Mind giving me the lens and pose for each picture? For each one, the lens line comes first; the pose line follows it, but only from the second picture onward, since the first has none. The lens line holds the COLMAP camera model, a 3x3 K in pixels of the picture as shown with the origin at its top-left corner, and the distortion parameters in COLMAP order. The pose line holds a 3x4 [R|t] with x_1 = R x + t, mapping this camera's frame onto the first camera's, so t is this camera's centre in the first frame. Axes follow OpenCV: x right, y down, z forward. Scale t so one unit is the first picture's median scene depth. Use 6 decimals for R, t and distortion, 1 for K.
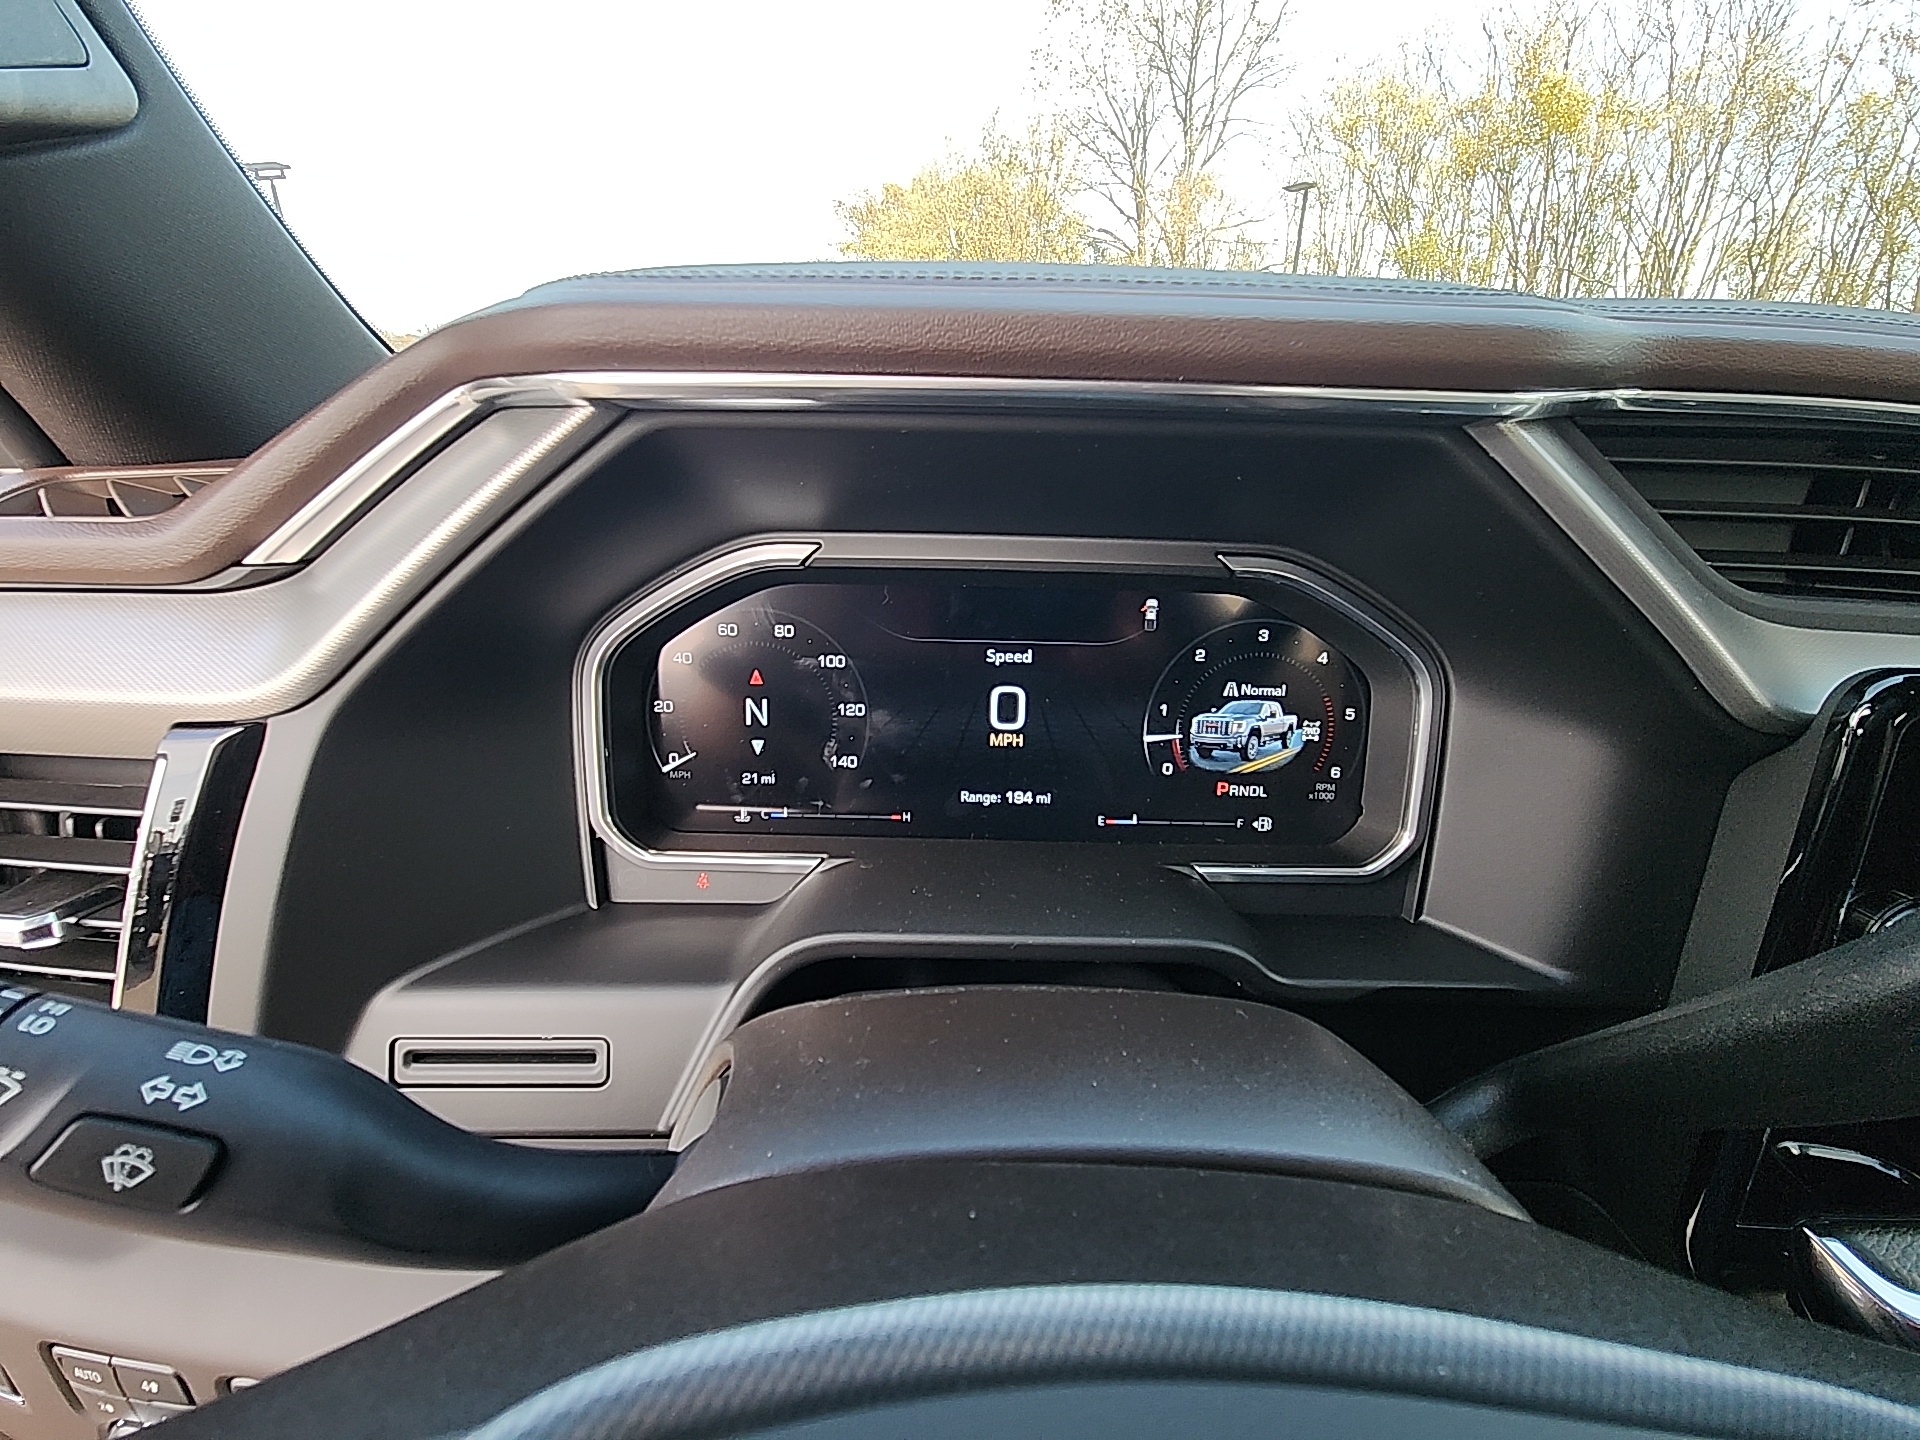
lens RADIAL K [[776.9, 0, 957.2], [0, 776.9, 704.0], [0, 0, 1]] dist [0.011817, -0.007427]
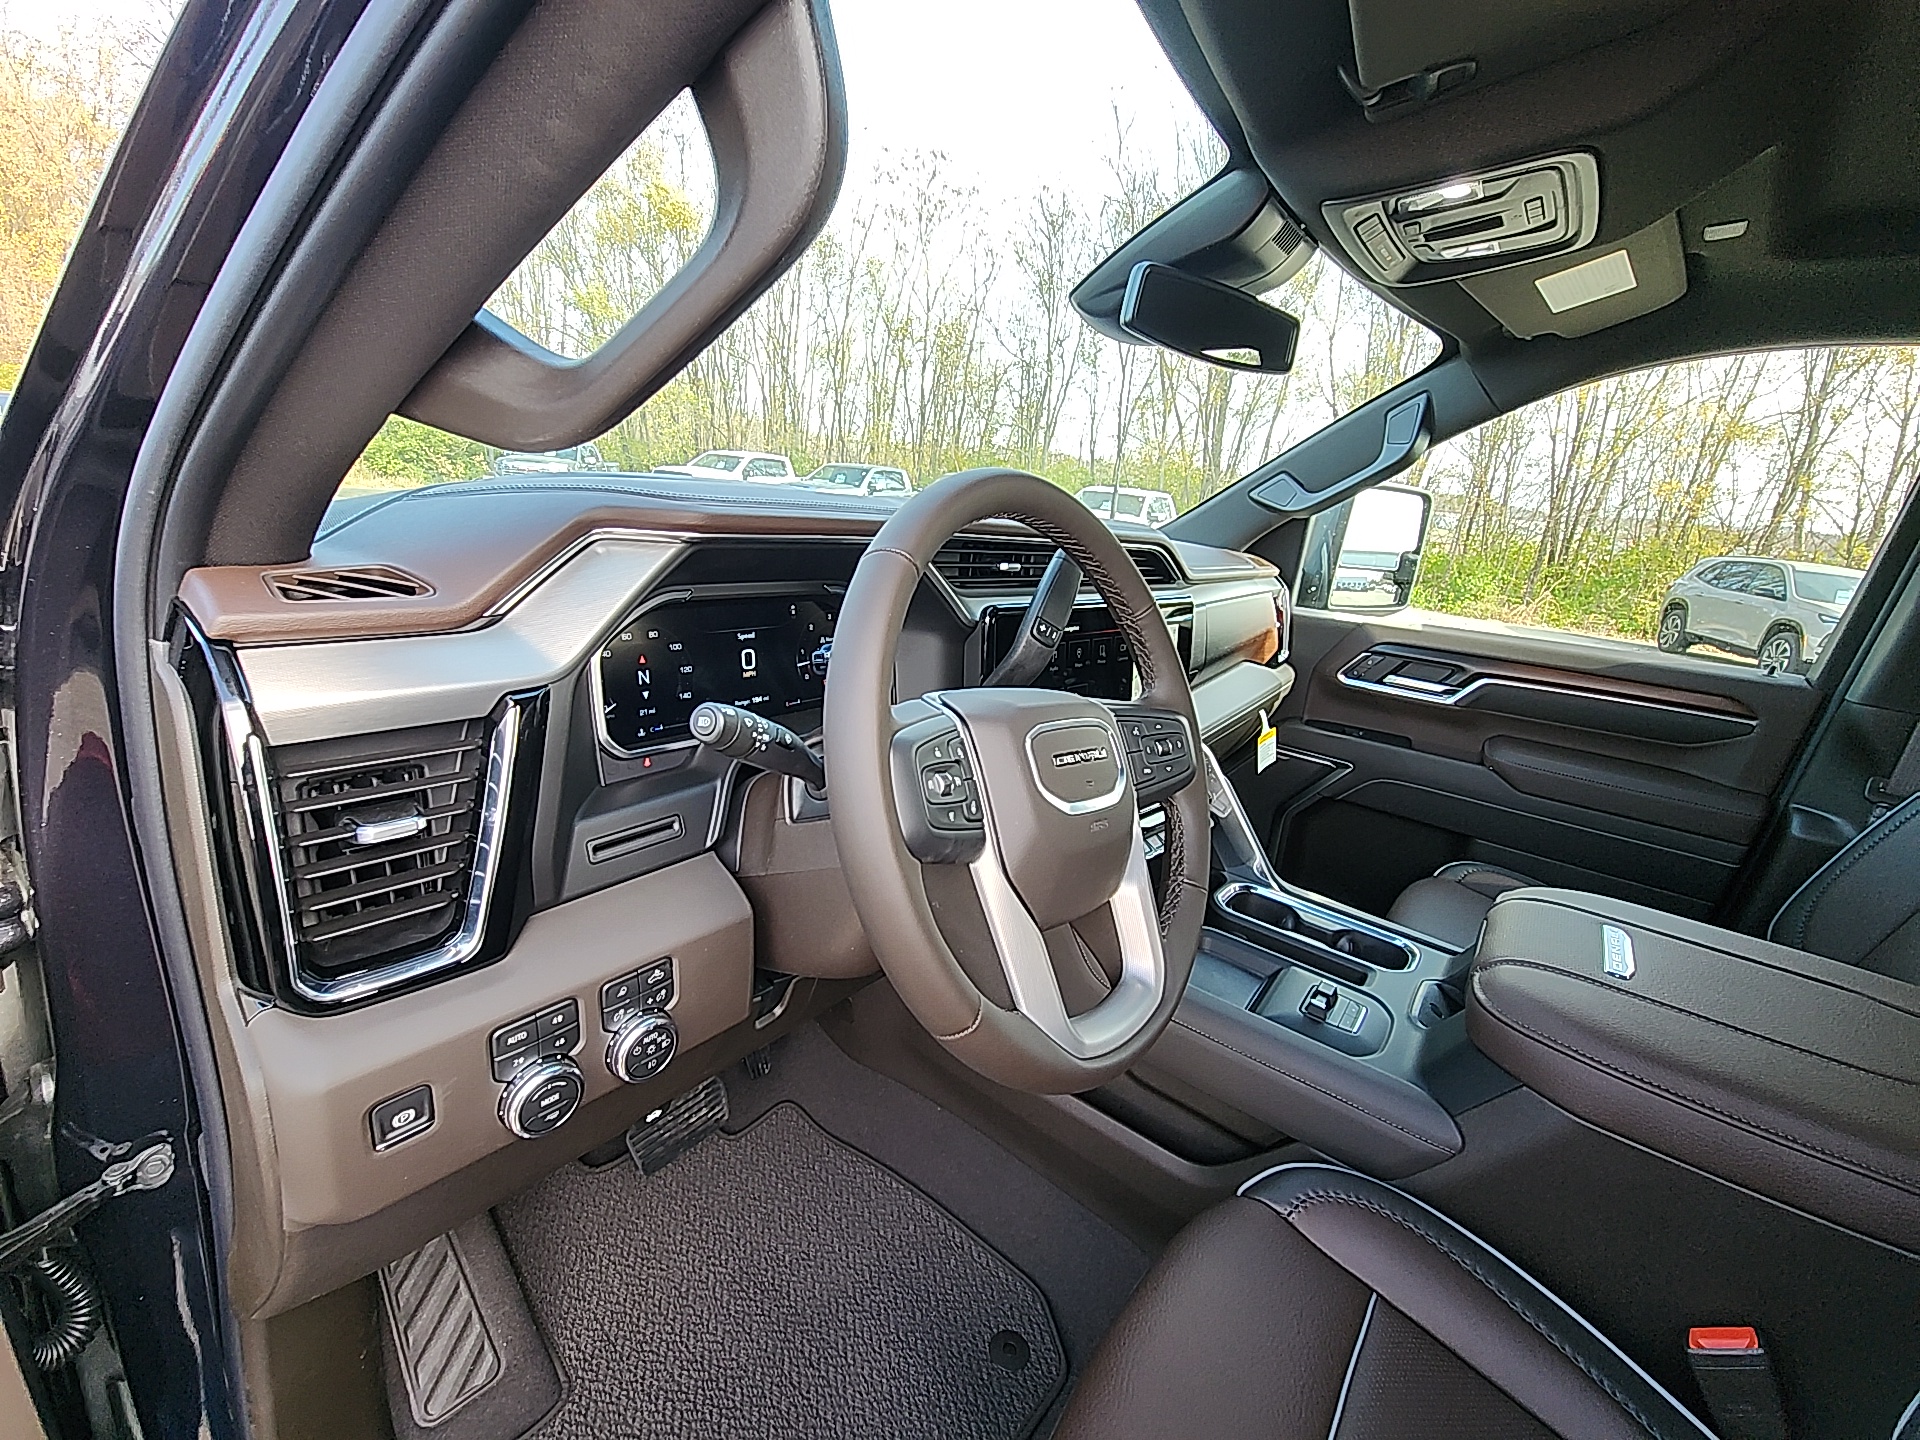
lens RADIAL K [[776.9, 0, 947.7], [0, 776.9, 703.9], [0, 0, 1]] dist [0.011817, -0.007427]
pose [[0.632289, -0.169511, 0.755961, -1.257931], [0.194345, 0.979274, 0.057034, 0.112248], [-0.749960, 0.110855, 0.652128, -0.844018]]
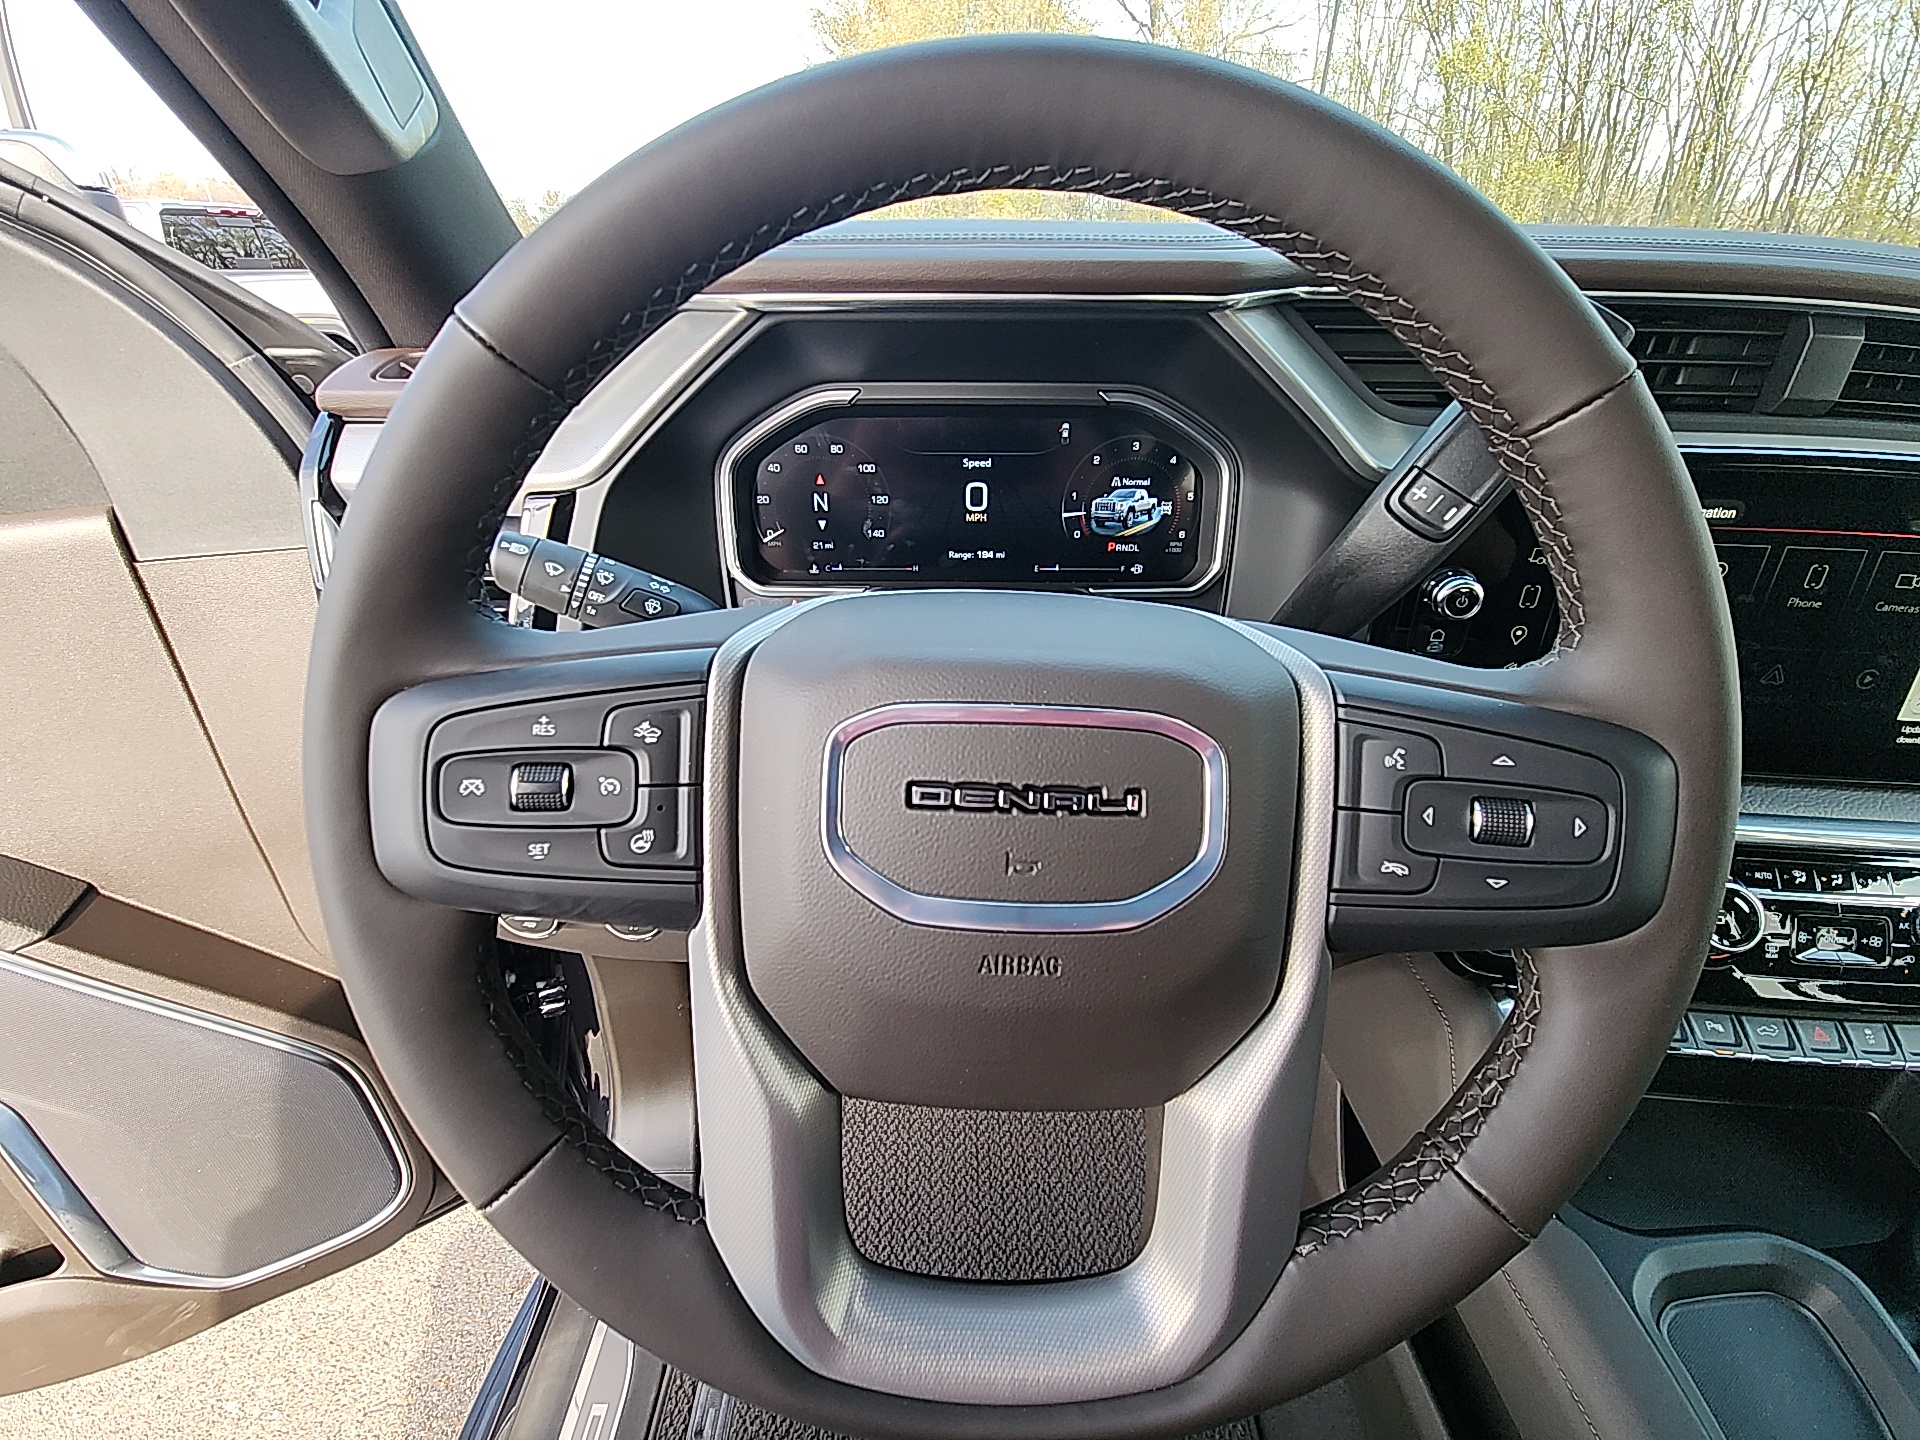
lens RADIAL K [[776.9, 0, 955.1], [0, 776.9, 706.4], [0, 0, 1]] dist [0.011817, -0.007427]
pose [[0.999809, -0.017995, -0.007602, 0.024250], [0.018962, 0.987542, 0.156210, 0.179612], [0.004696, -0.156324, 0.987695, -0.649279]]
